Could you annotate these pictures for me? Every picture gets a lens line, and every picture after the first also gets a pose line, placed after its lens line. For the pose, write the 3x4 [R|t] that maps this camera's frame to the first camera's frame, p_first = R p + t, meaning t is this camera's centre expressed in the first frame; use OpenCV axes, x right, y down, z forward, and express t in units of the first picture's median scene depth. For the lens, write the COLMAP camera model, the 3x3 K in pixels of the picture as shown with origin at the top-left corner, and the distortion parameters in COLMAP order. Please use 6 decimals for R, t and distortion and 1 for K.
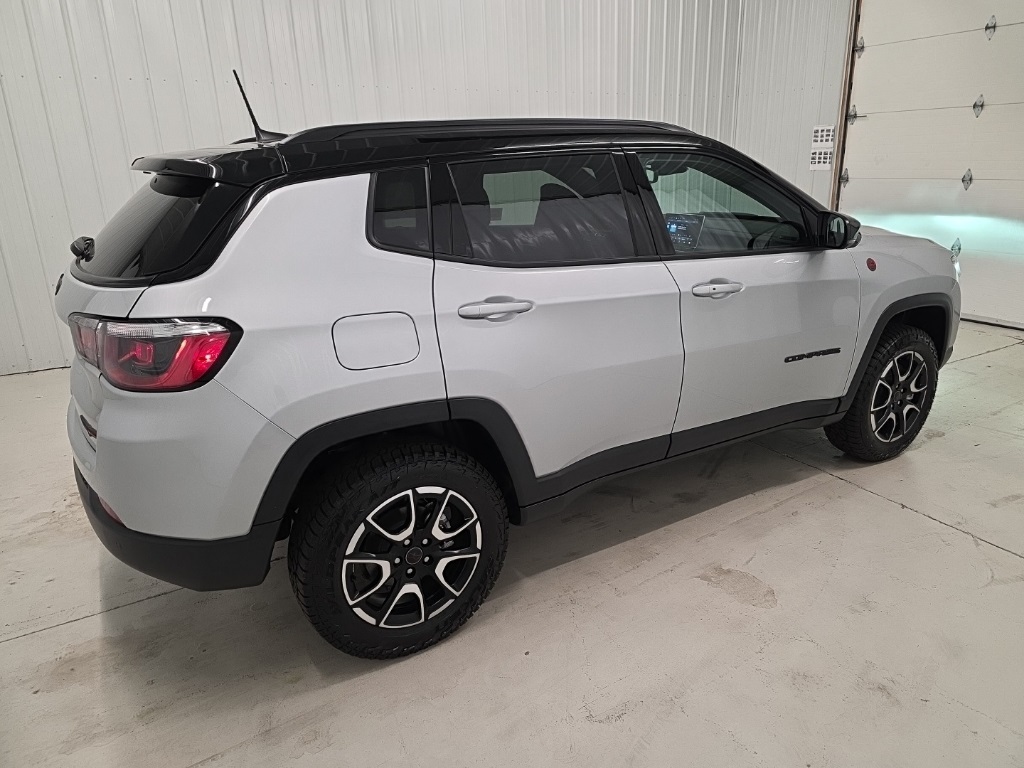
lens RADIAL K [[695.6, 0, 546.7], [0, 695.6, 386.0], [0, 0, 1]] dist [0.003254, 0.002690]
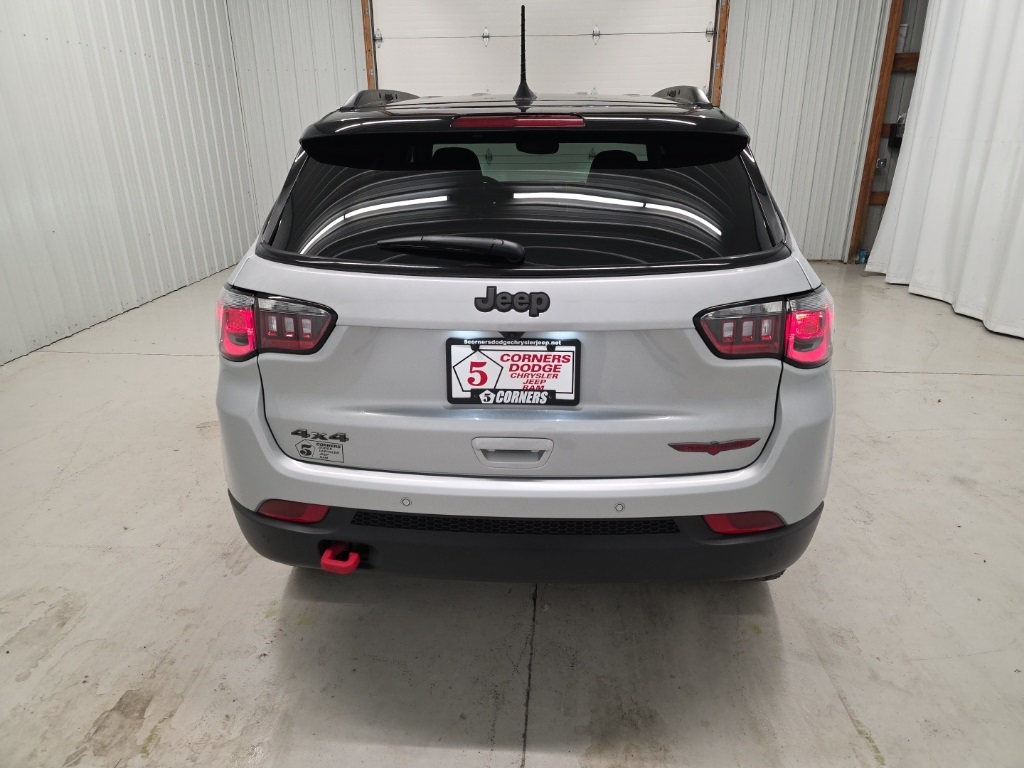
lens RADIAL K [[688.8, 0, 510.7], [0, 688.8, 375.3], [0, 0, 1]] dist [0.051360, -0.053385]
pose [[0.577715, -0.257930, 0.774414, -1.187786], [0.254358, 0.958406, 0.129459, -0.152494], [-0.775595, 0.122188, 0.619292, 0.562475]]
